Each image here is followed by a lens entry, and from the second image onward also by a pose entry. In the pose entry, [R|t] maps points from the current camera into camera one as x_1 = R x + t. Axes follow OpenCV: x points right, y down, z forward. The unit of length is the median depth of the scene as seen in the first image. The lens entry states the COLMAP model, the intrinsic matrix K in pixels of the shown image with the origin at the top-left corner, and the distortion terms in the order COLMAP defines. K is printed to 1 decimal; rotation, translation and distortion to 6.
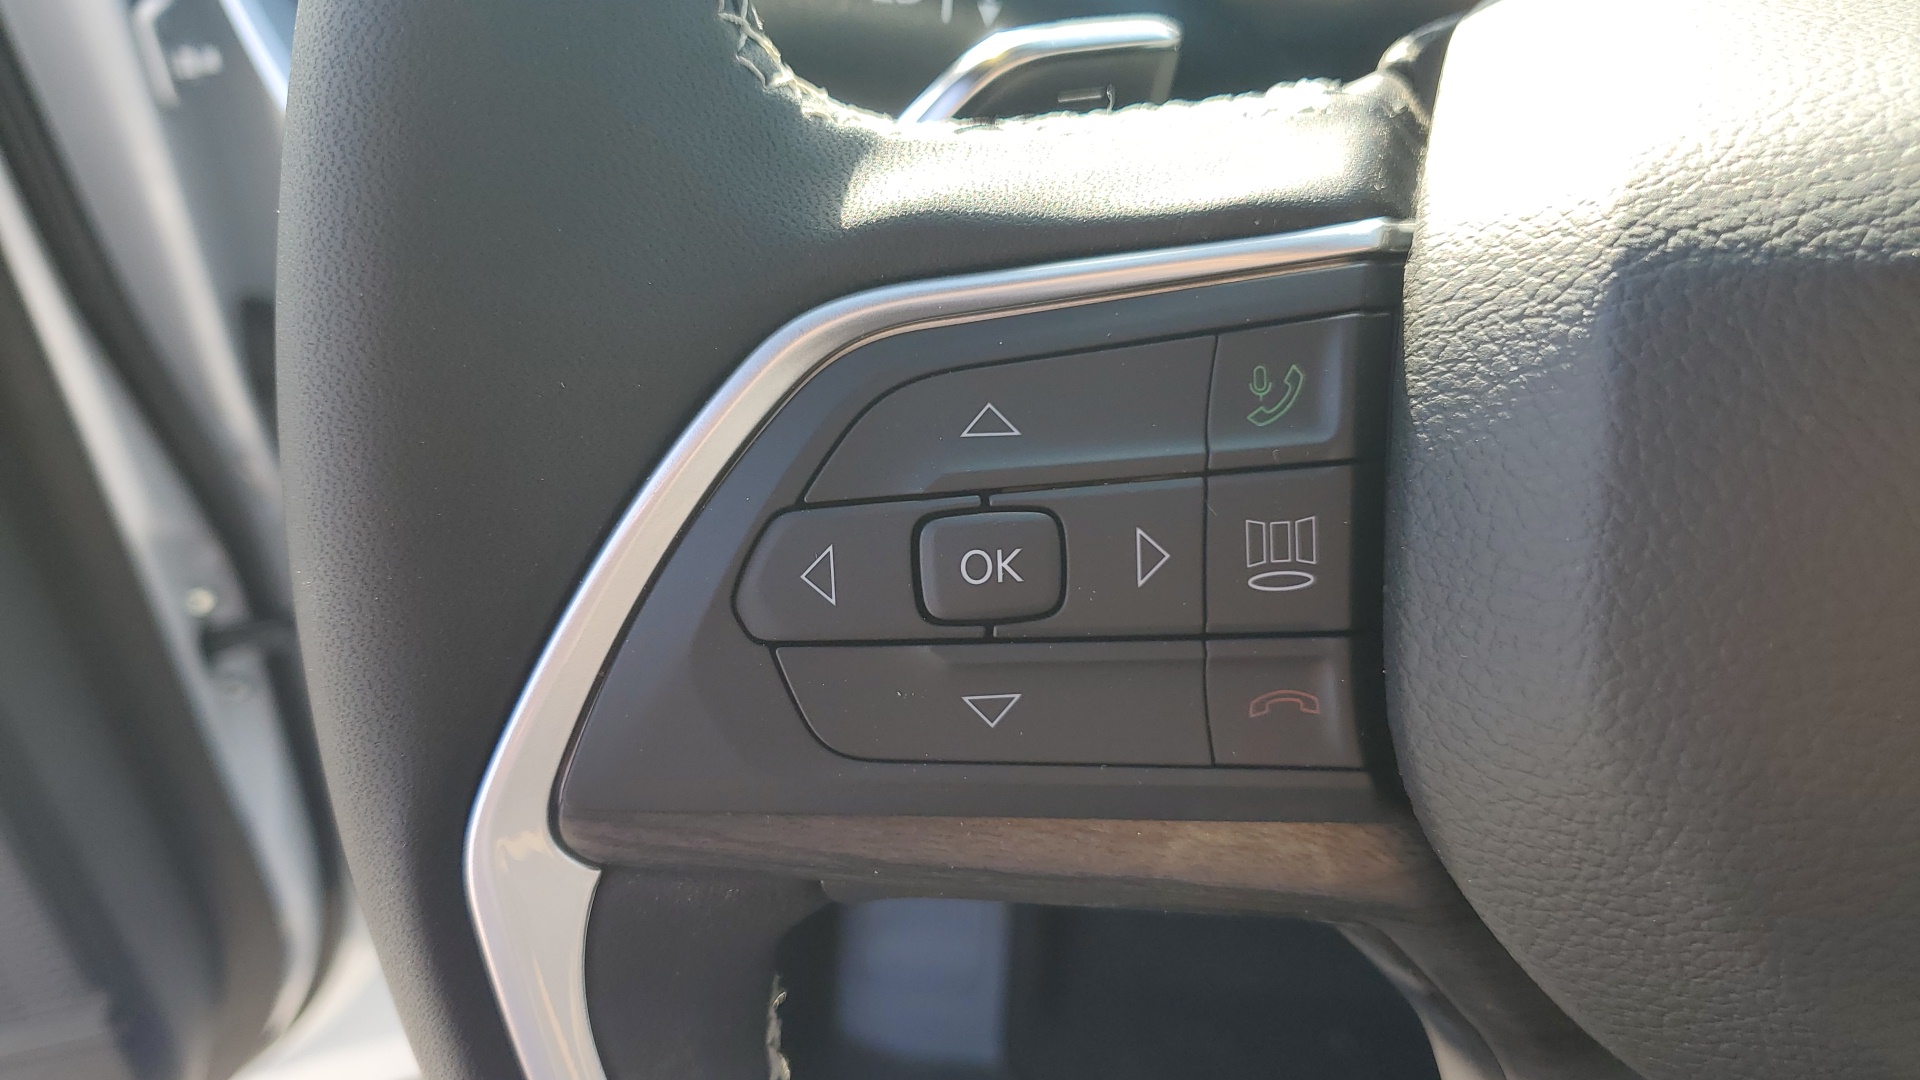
lens RADIAL K [[1468.5, 0, 950.8], [0, 1468.5, 549.6], [0, 0, 1]] dist [0.002813, -0.006658]
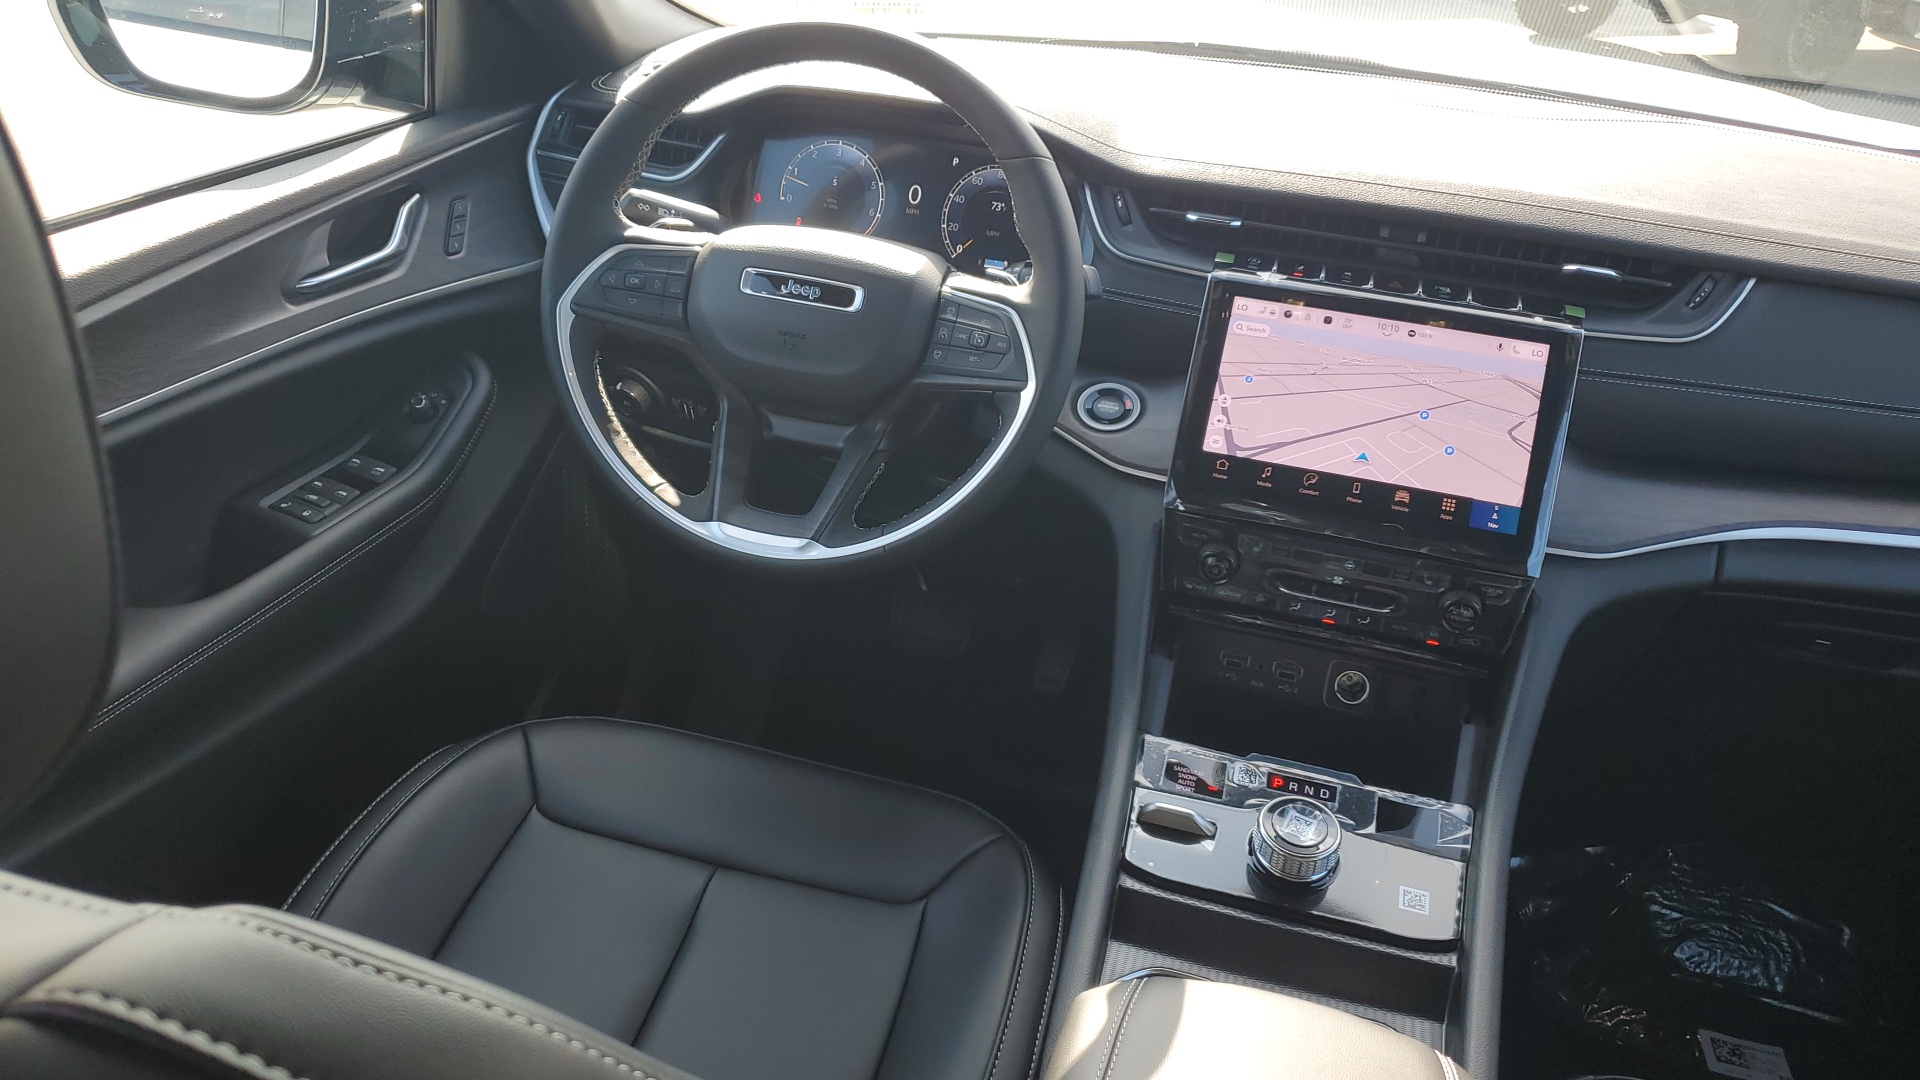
lens RADIAL K [[1465.1, 0, 950.5], [0, 1465.1, 509.7], [0, 0, 1]] dist [0.099713, -0.147950]
pose [[0.984338, 0.153287, -0.087073, 2.284827], [-0.169078, 0.960711, -0.220108, 2.367239], [0.049912, 0.231382, 0.971582, -5.636644]]
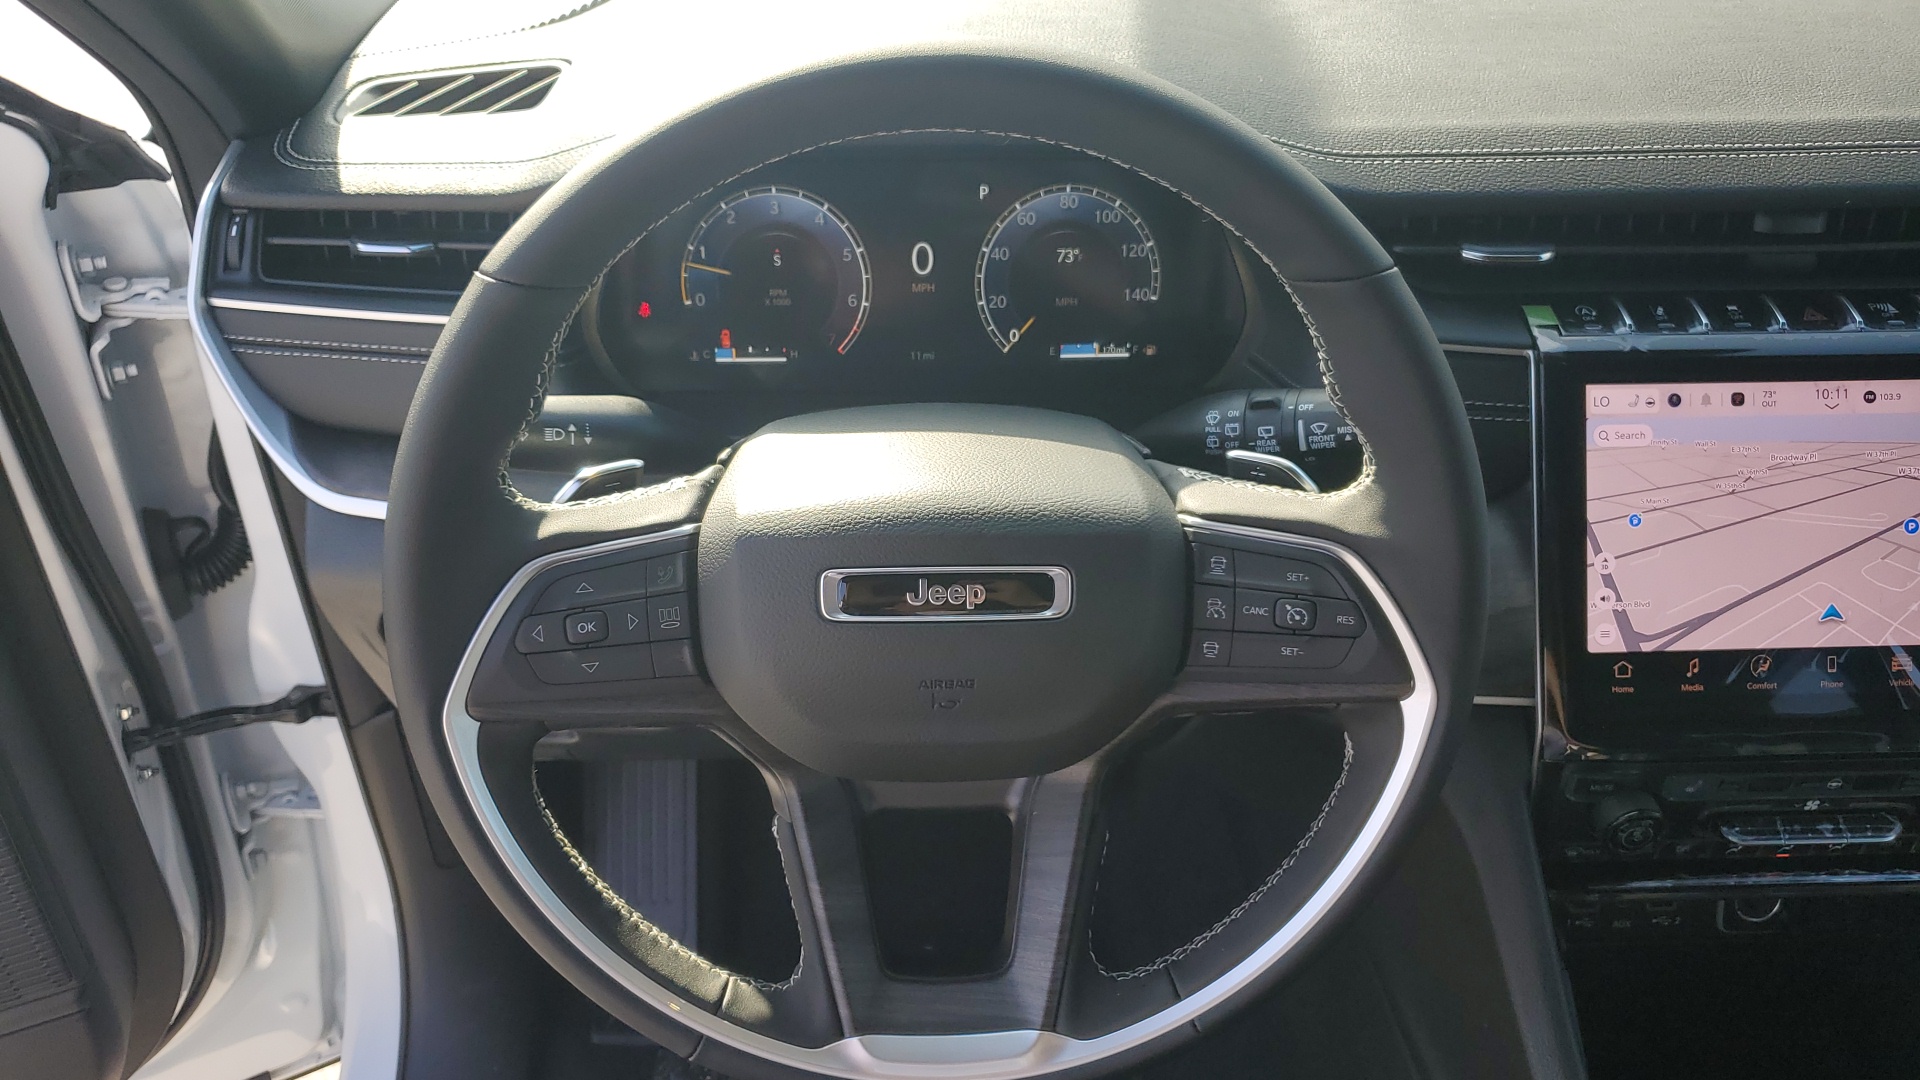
lens RADIAL K [[1465.1, 0, 950.5], [0, 1465.1, 509.7], [0, 0, 1]] dist [0.099713, -0.147950]
pose [[0.981967, -0.073364, 0.174238, 0.288802], [0.087628, 0.993279, -0.075622, 0.073064], [-0.167519, 0.089526, 0.981795, -2.700677]]
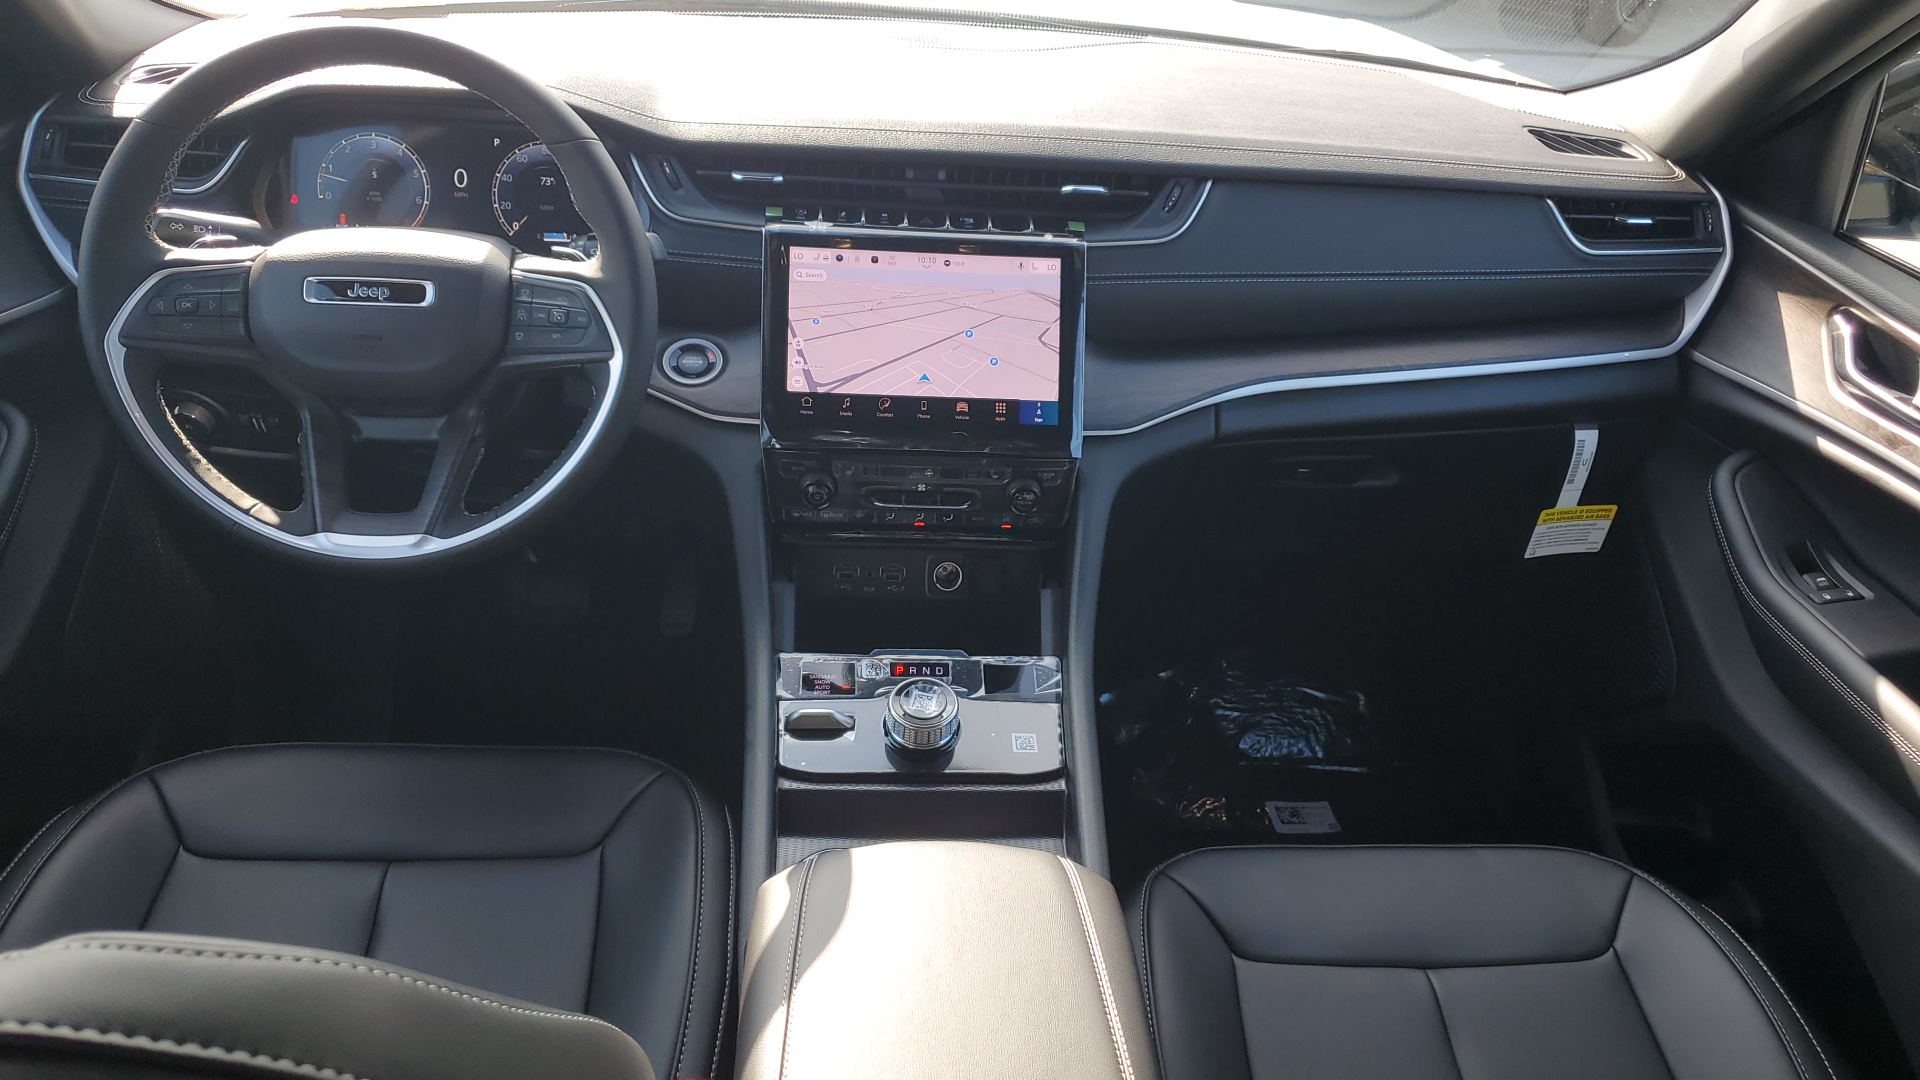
lens RADIAL K [[1440.4, 0, 1005.5], [0, 1440.4, 548.0], [0, 0, 1]] dist [0.047128, -0.069334]
pose [[0.974068, -0.020401, 0.225335, 2.209812], [0.058470, 0.984794, -0.163590, 2.467203], [-0.218571, 0.172523, 0.960449, -6.221211]]
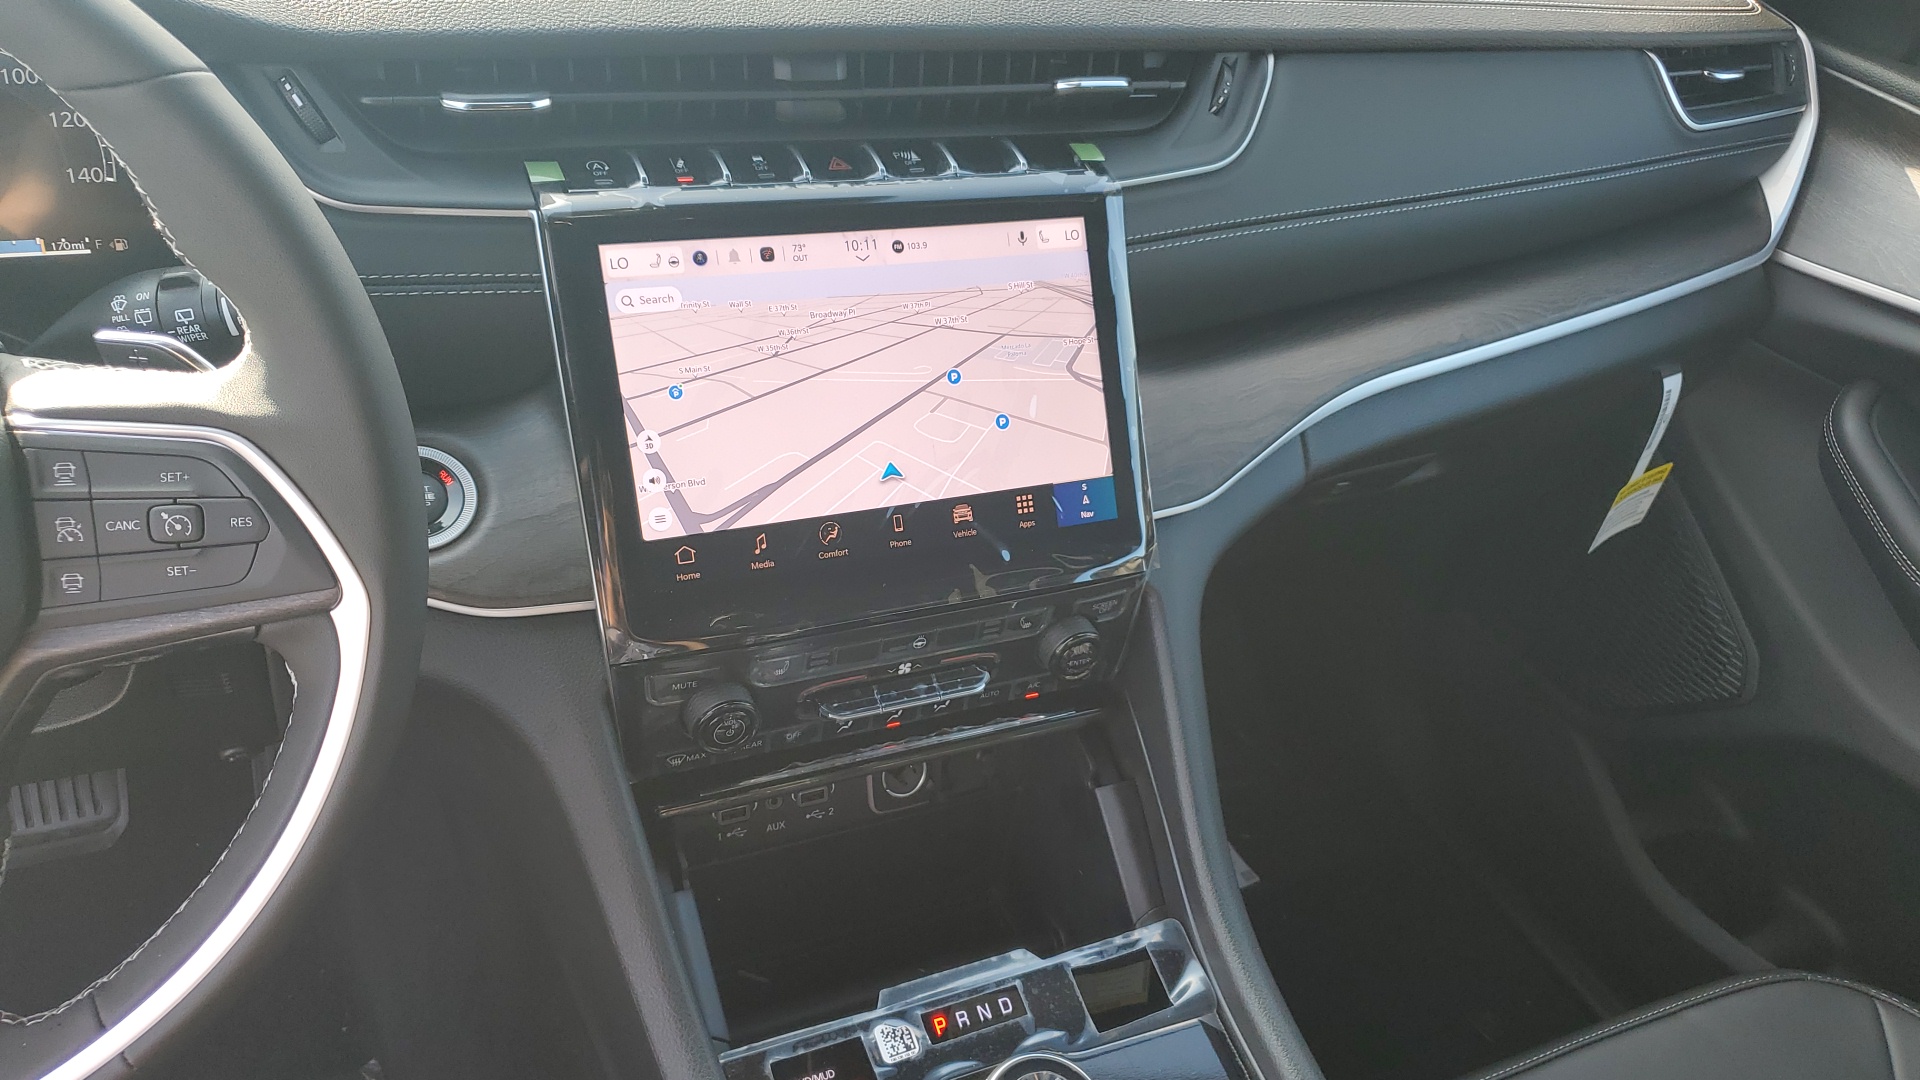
lens RADIAL K [[1468.5, 0, 950.8], [0, 1468.5, 549.6], [0, 0, 1]] dist [0.002813, -0.006658]
pose [[0.829994, -0.199019, 0.521058, 1.468273], [0.225614, 0.974134, 0.012691, 0.477304], [-0.510106, 0.107024, 0.853427, -2.478584]]
